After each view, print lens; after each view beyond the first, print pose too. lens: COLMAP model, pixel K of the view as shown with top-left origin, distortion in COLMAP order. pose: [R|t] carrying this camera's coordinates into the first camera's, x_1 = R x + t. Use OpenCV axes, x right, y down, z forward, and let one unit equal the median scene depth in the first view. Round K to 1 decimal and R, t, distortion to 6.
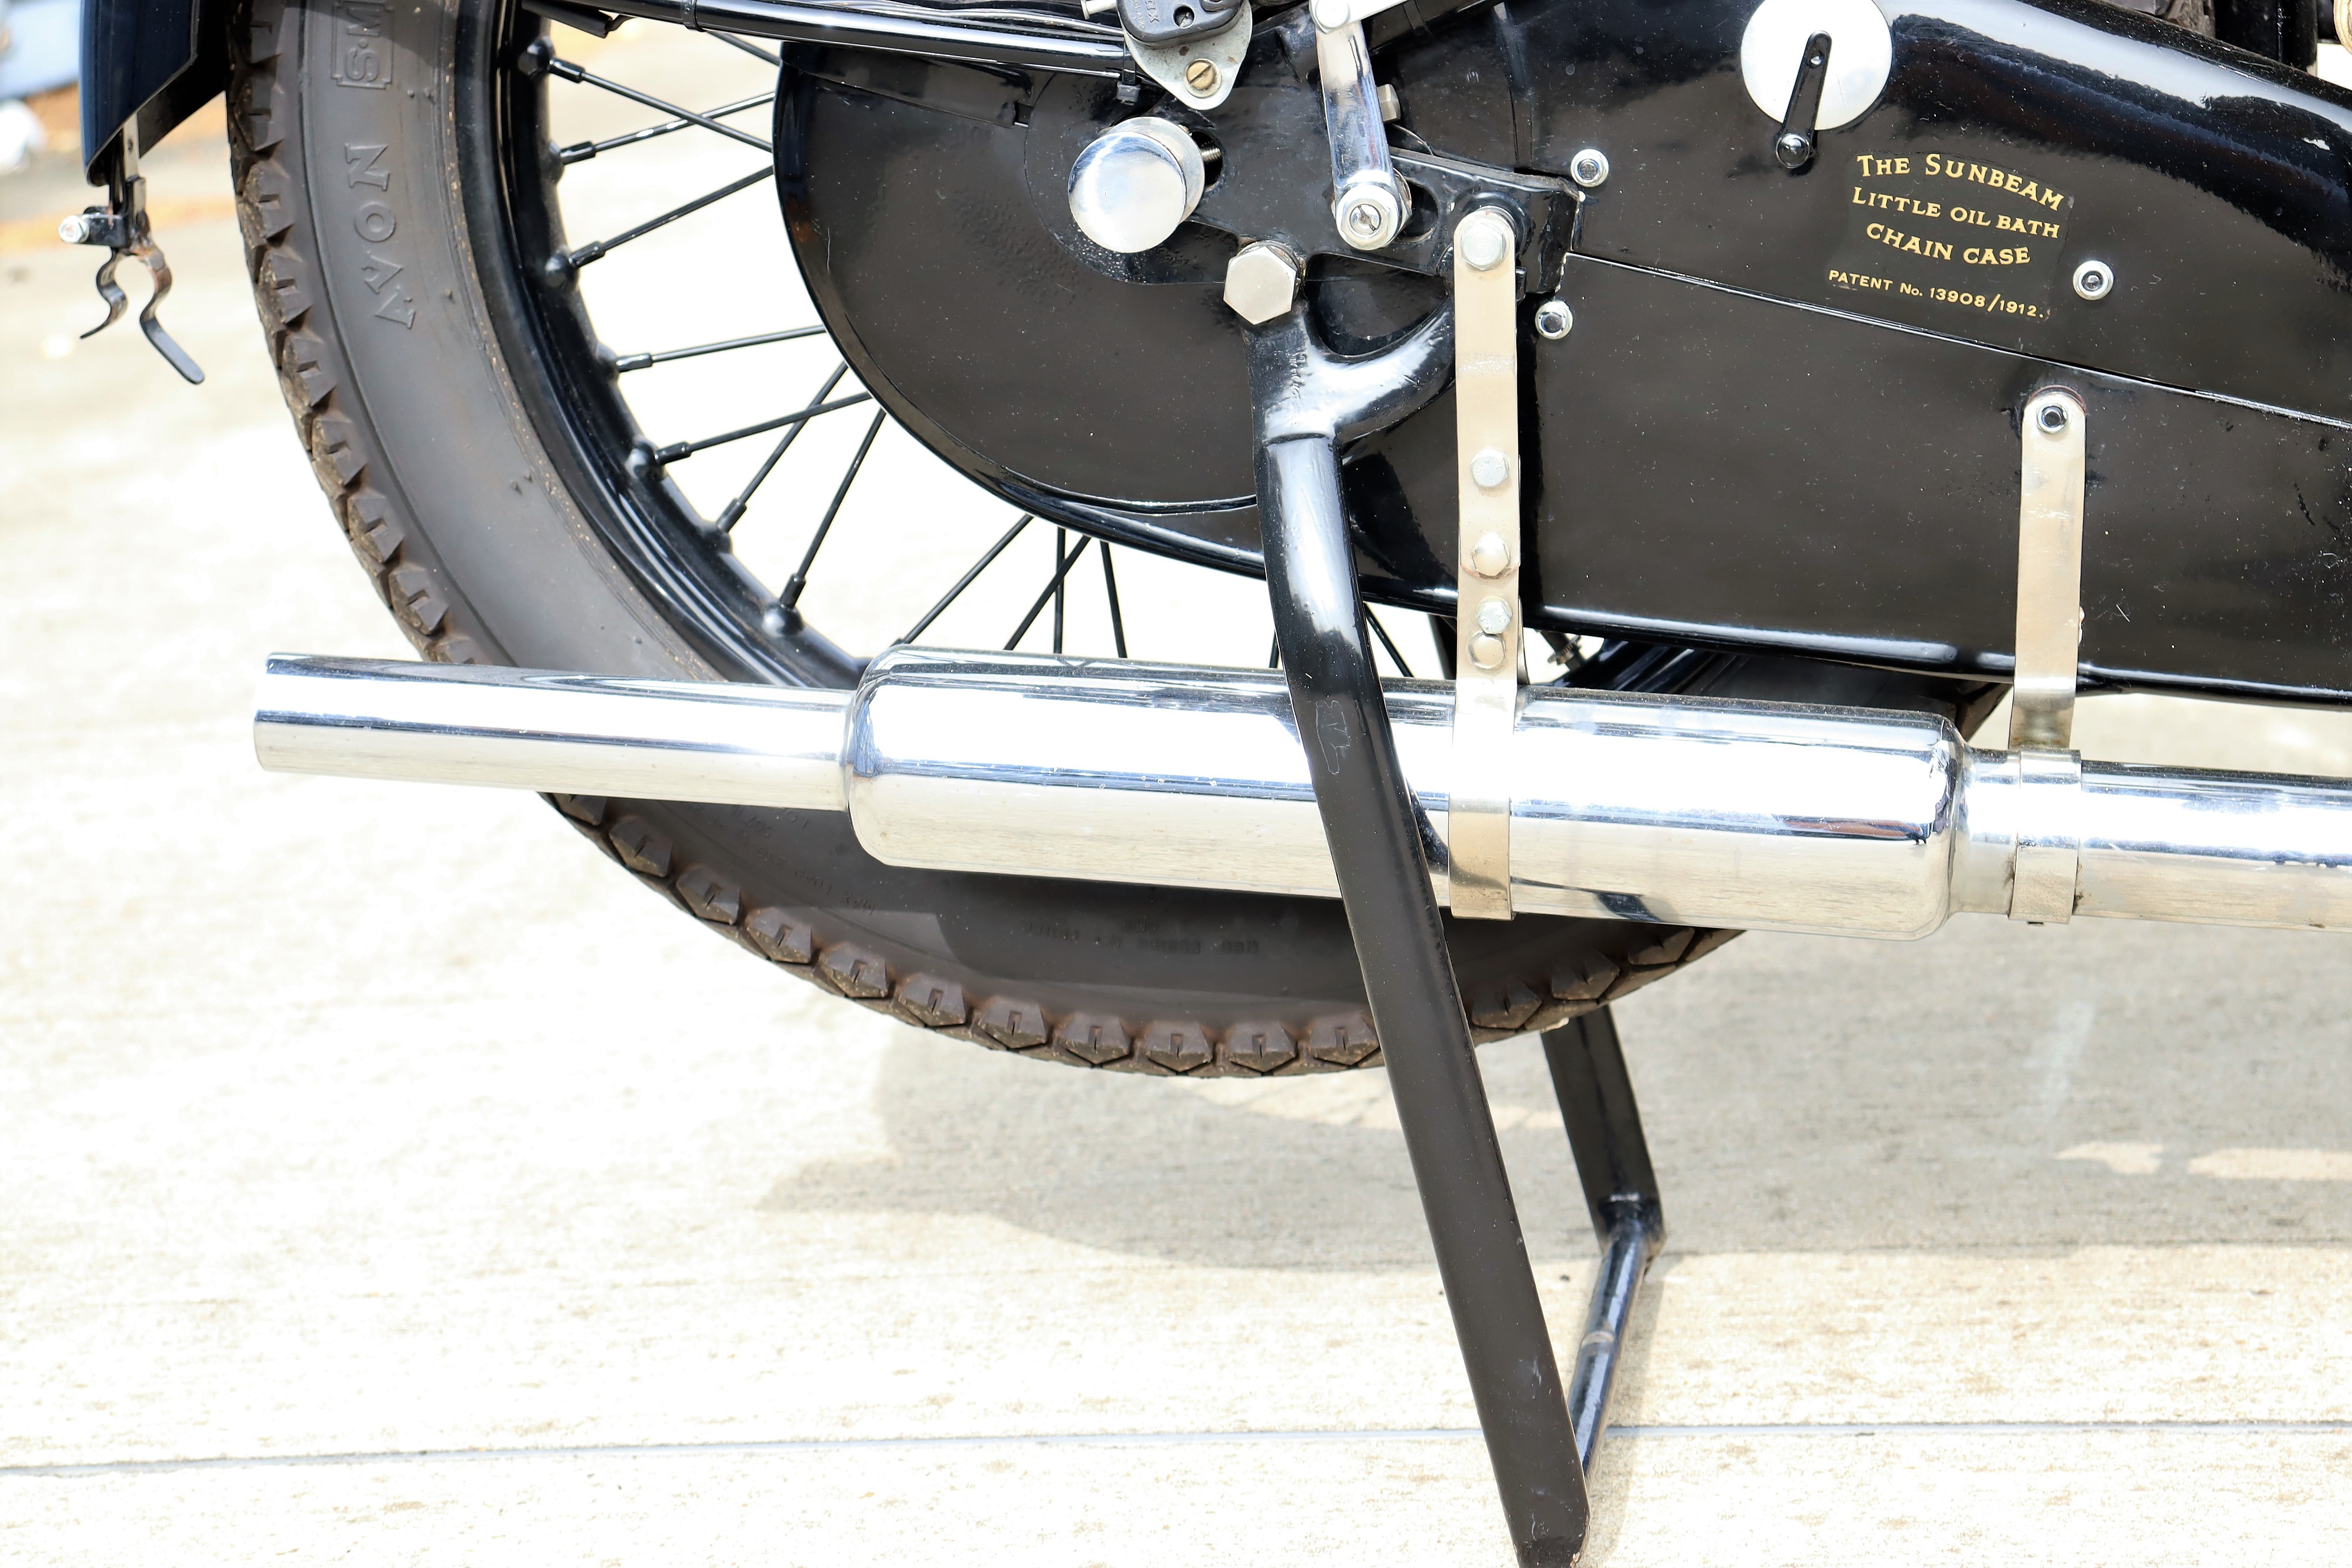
lens RADIAL K [[5399.1, 0, 1176.0], [0, 5399.1, 784.0], [0, 0, 1]] dist [0.369565, 0.522744]
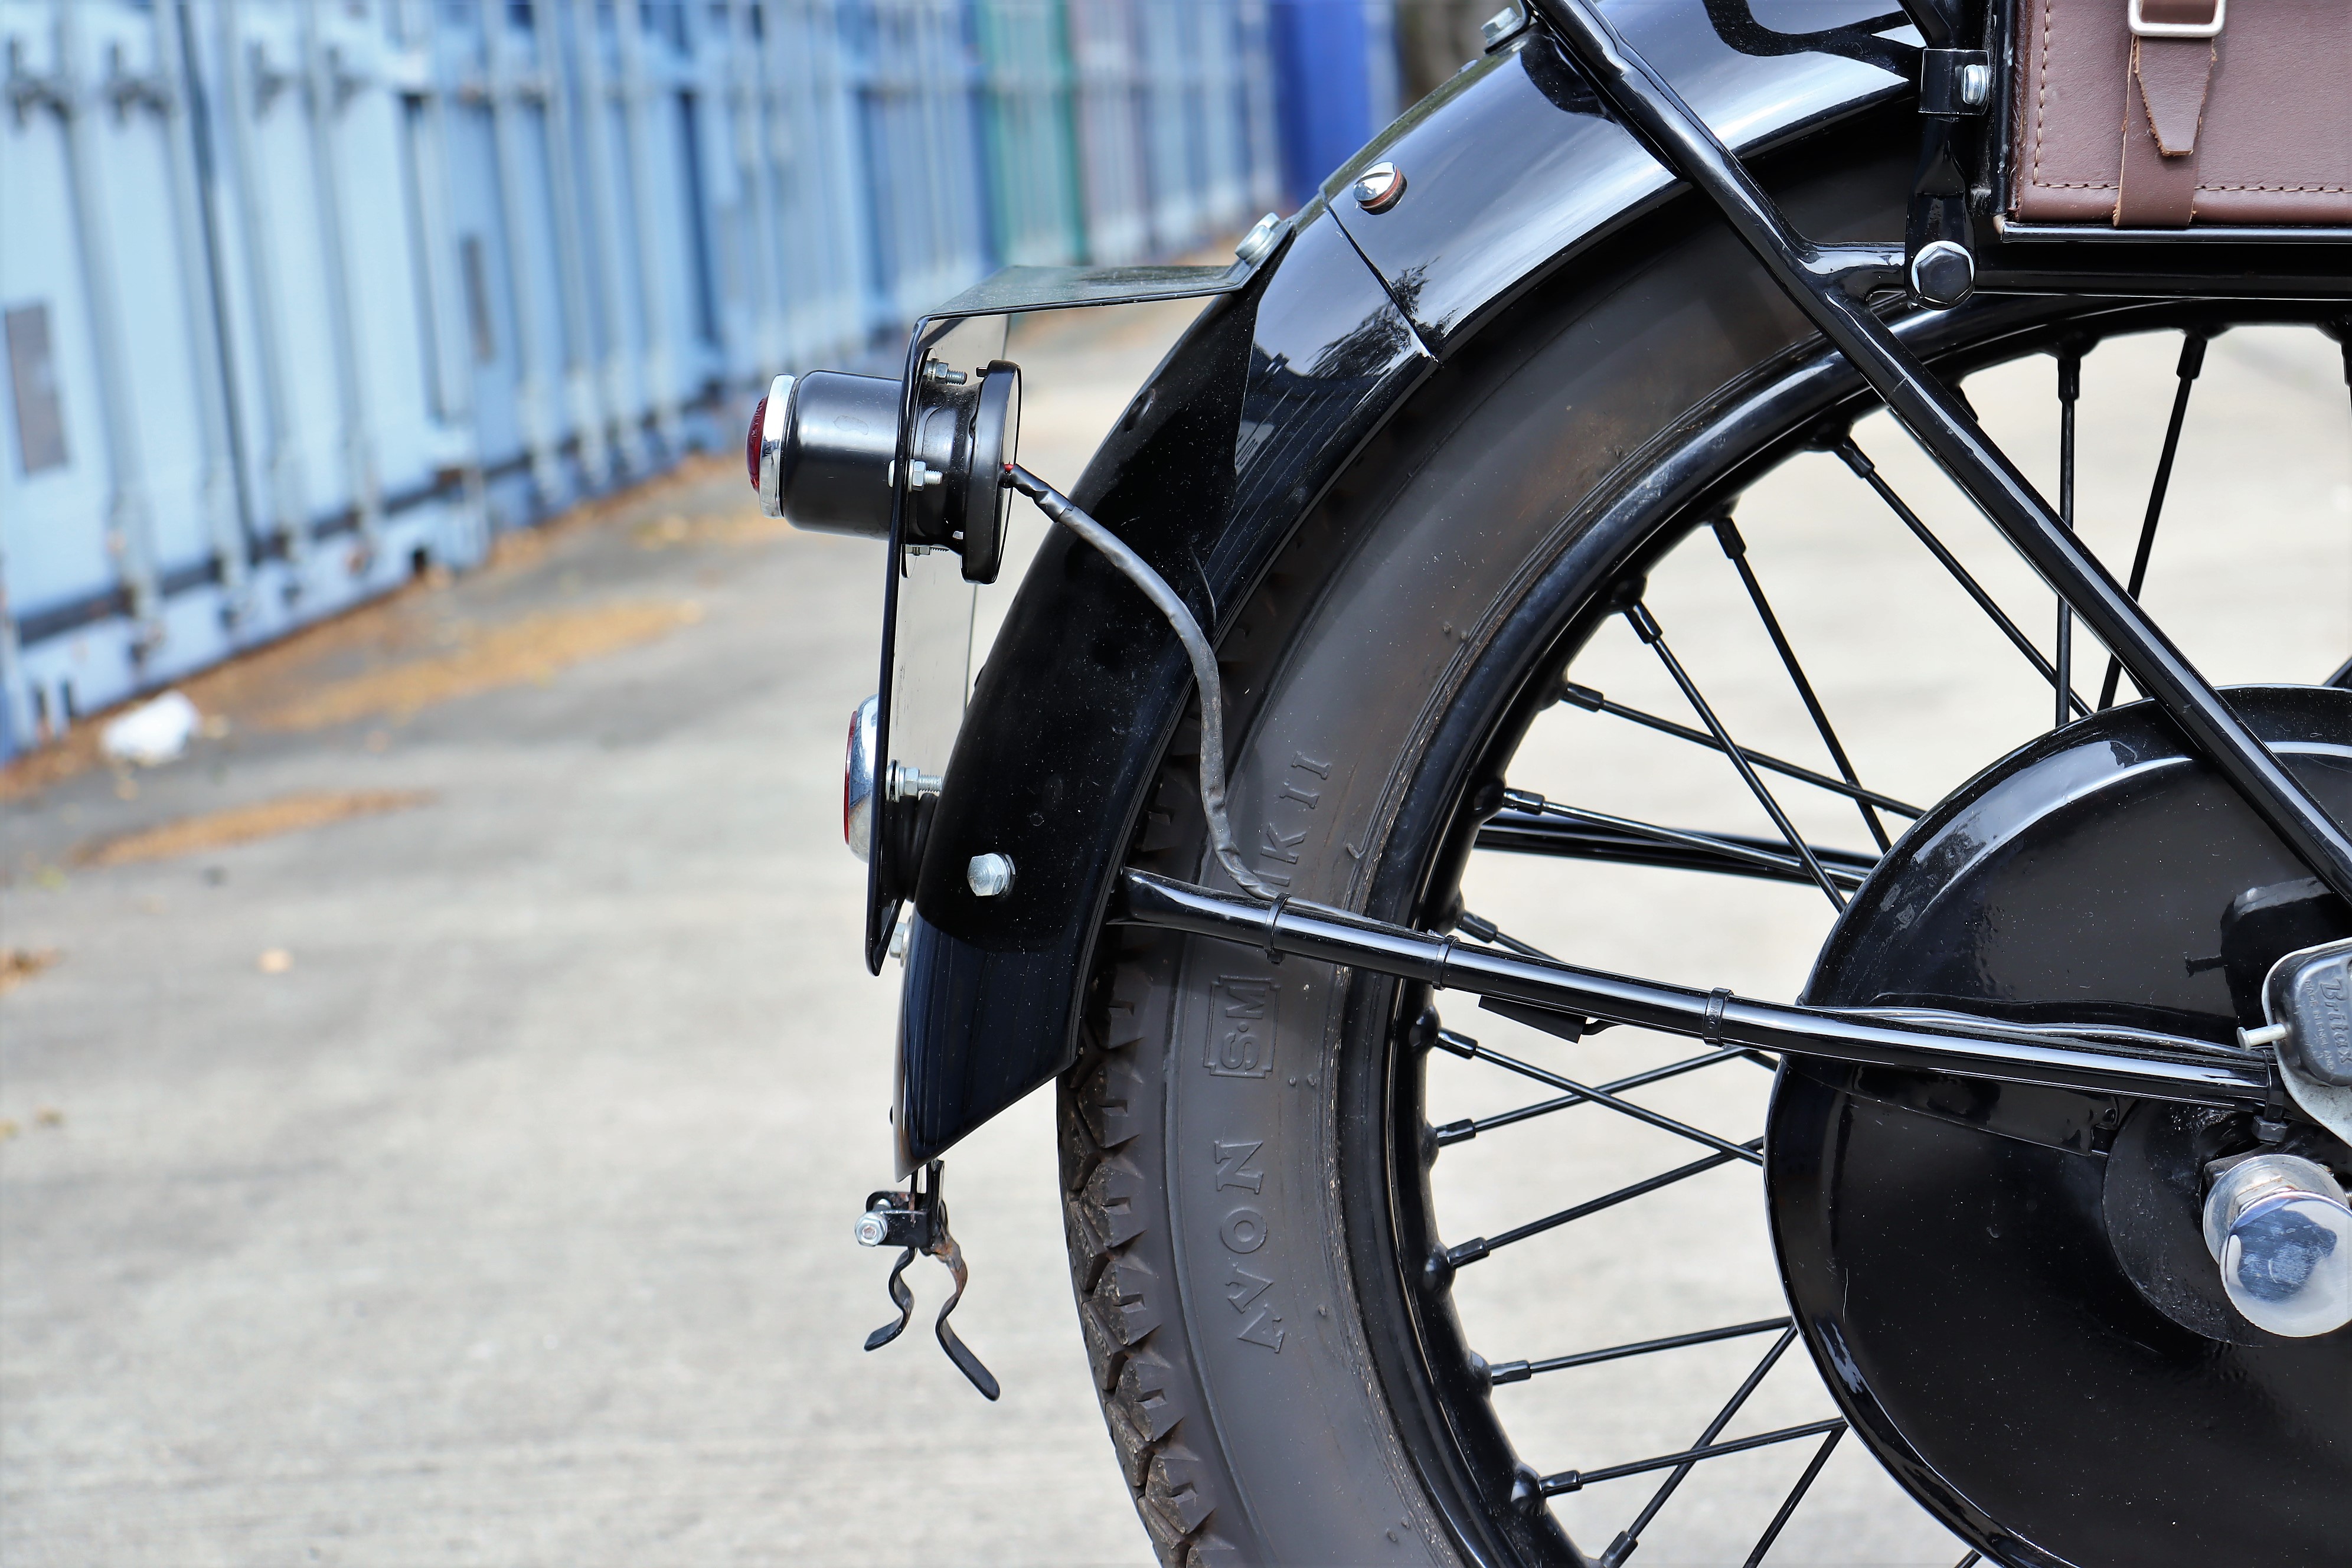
lens RADIAL K [[4423.4, 0, 1176.0], [0, 4423.4, 784.0], [0, 0, 1]] dist [0.228141, 0.175333]
pose [[0.998560, 0.002650, 0.053572, -0.207662], [0.001548, 0.996939, -0.078173, -0.126357], [-0.053615, 0.078143, 0.995499, 0.334364]]
